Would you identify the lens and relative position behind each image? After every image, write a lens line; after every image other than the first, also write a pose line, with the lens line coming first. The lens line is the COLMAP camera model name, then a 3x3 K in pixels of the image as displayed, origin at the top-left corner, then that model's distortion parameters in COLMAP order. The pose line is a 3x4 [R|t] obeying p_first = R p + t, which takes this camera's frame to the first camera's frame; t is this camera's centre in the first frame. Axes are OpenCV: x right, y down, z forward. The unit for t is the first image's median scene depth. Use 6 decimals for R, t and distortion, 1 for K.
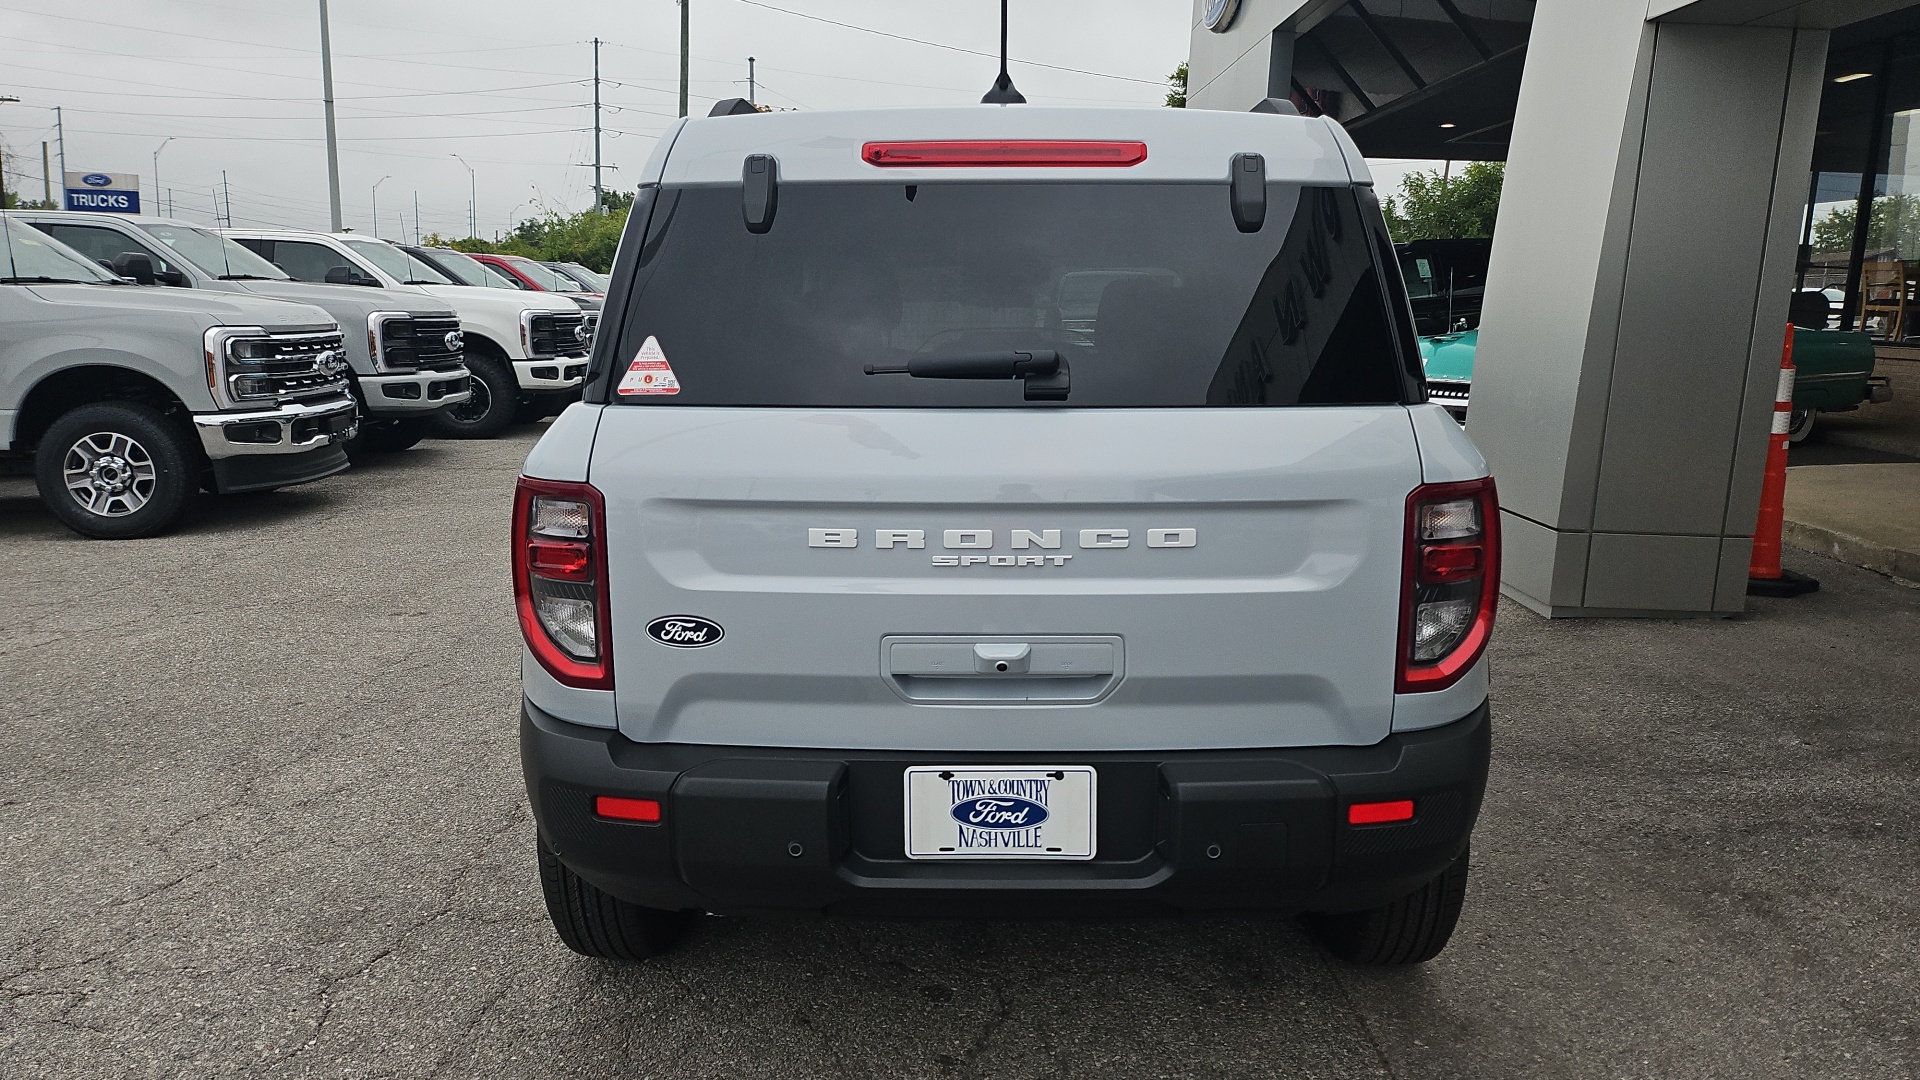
lens RADIAL K [[1354.5, 0, 974.2], [0, 1354.5, 539.6], [0, 0, 1]] dist [0.061293, -0.058639]
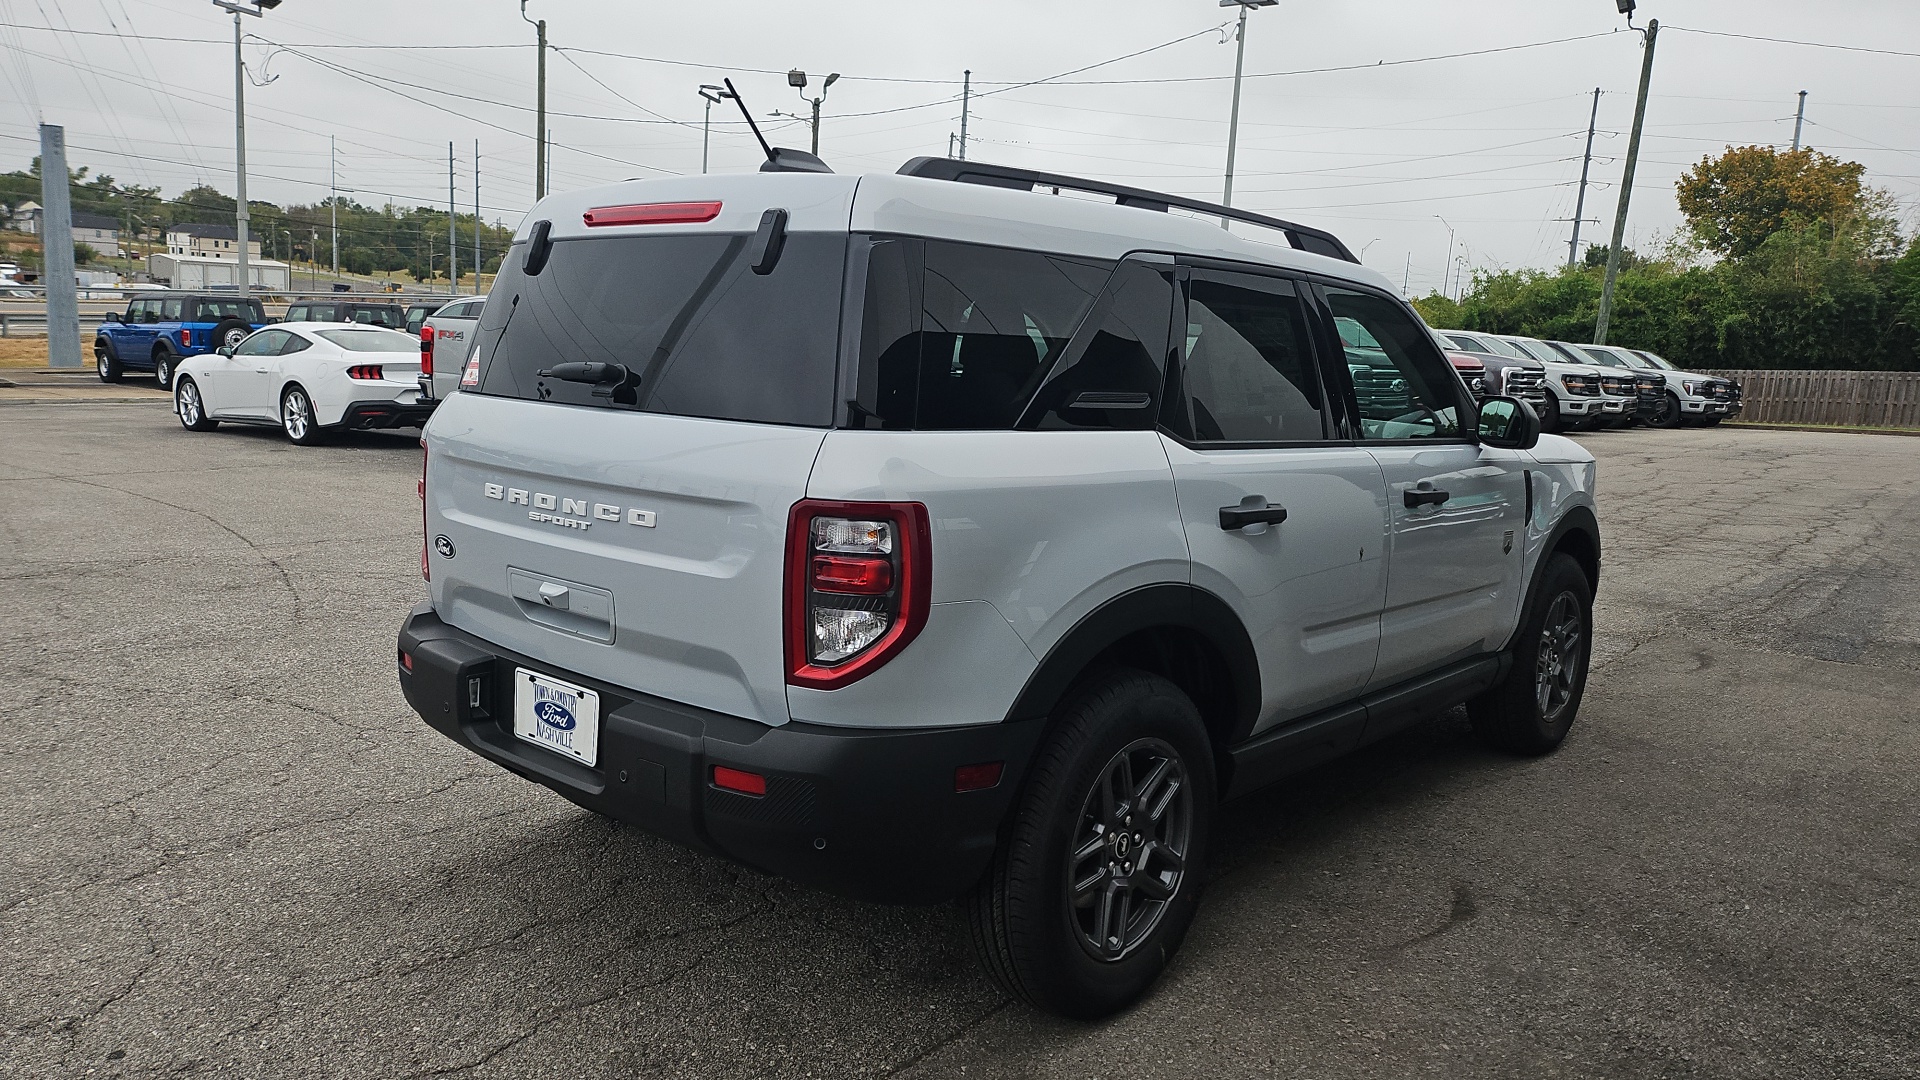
lens RADIAL K [[1354.5, 0, 947.1], [0, 1354.5, 530.6], [0, 0, 1]] dist [0.061293, -0.058639]
pose [[0.757100, 0.118957, -0.642378, 1.120178], [-0.149028, 0.988805, 0.007467, -0.039956], [0.636075, 0.090079, 0.766352, 0.221589]]
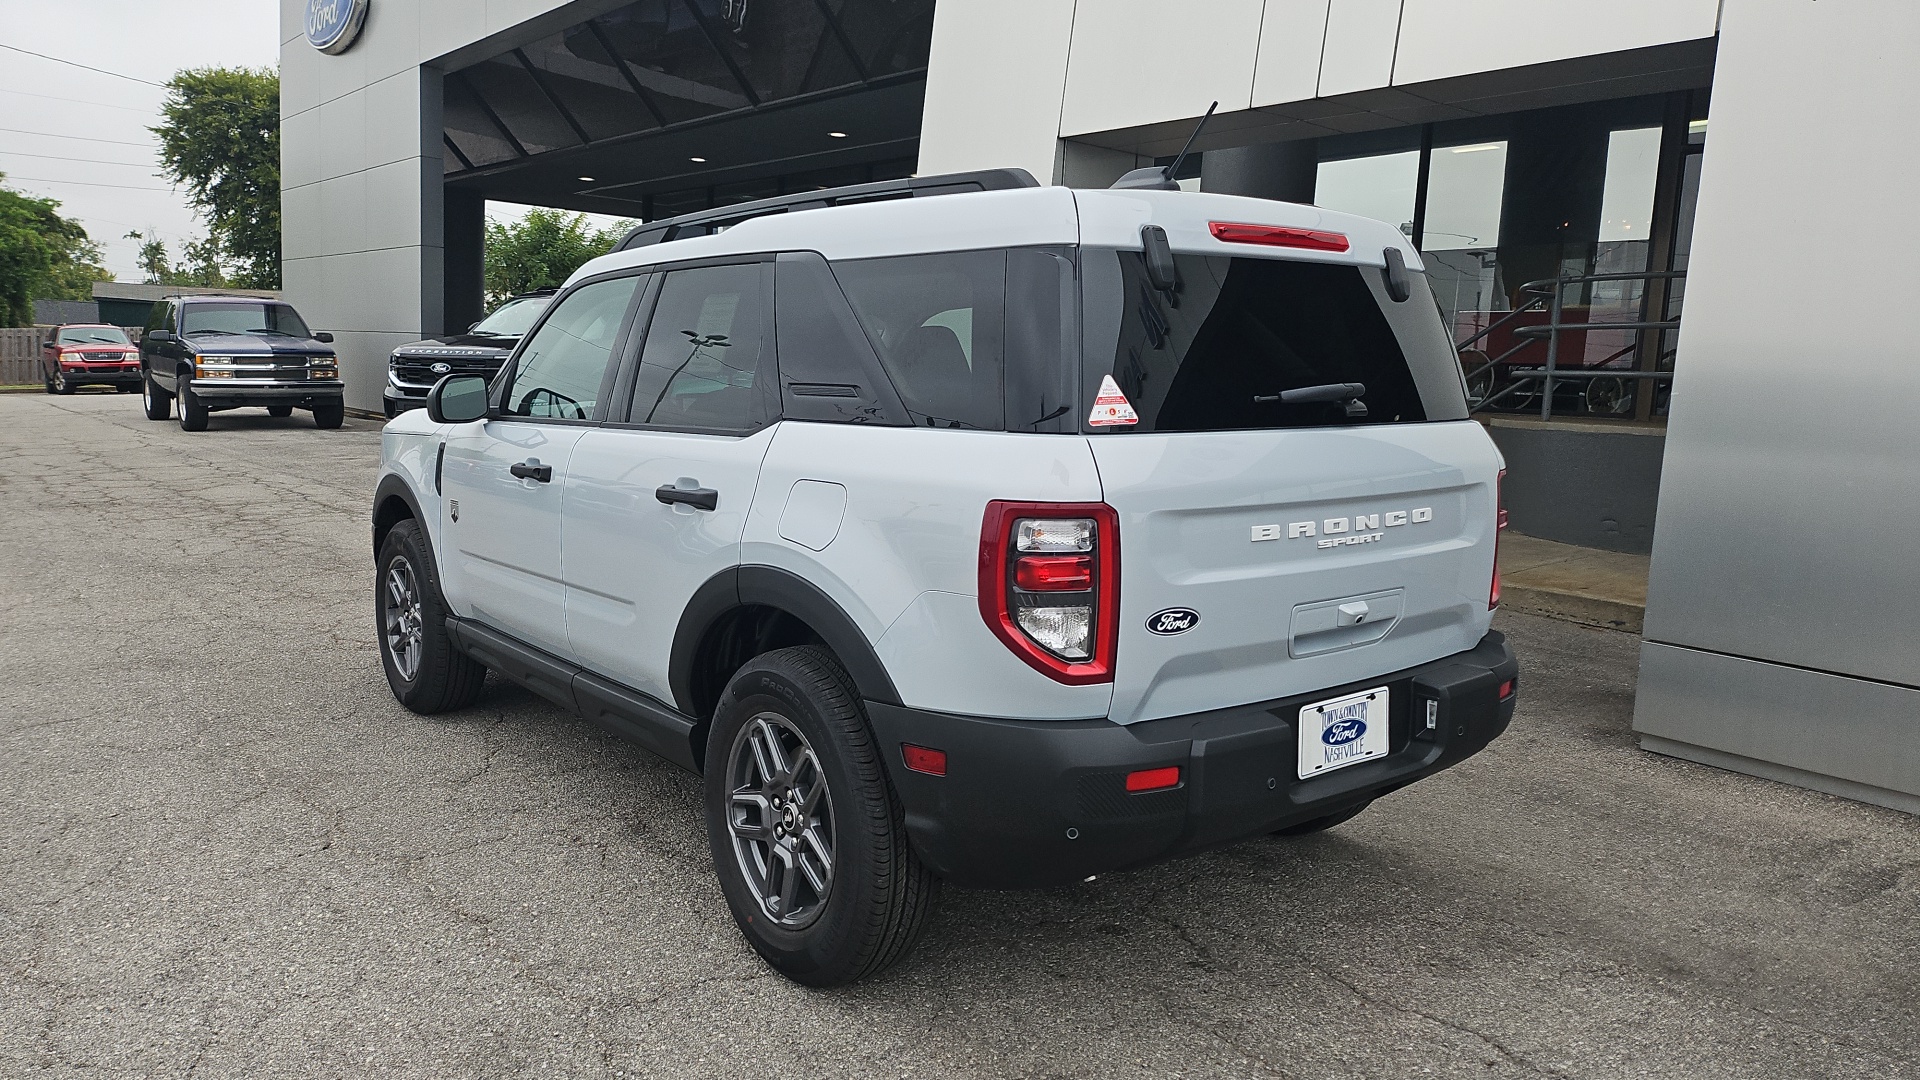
lens RADIAL K [[1354.5, 0, 949.9], [0, 1354.5, 527.9], [0, 0, 1]] dist [0.061293, -0.058639]
pose [[0.780657, -0.068636, 0.621179, -1.093420], [0.092276, 0.995716, -0.005947, -0.024858], [-0.618110, 0.061963, 0.783646, 0.182569]]
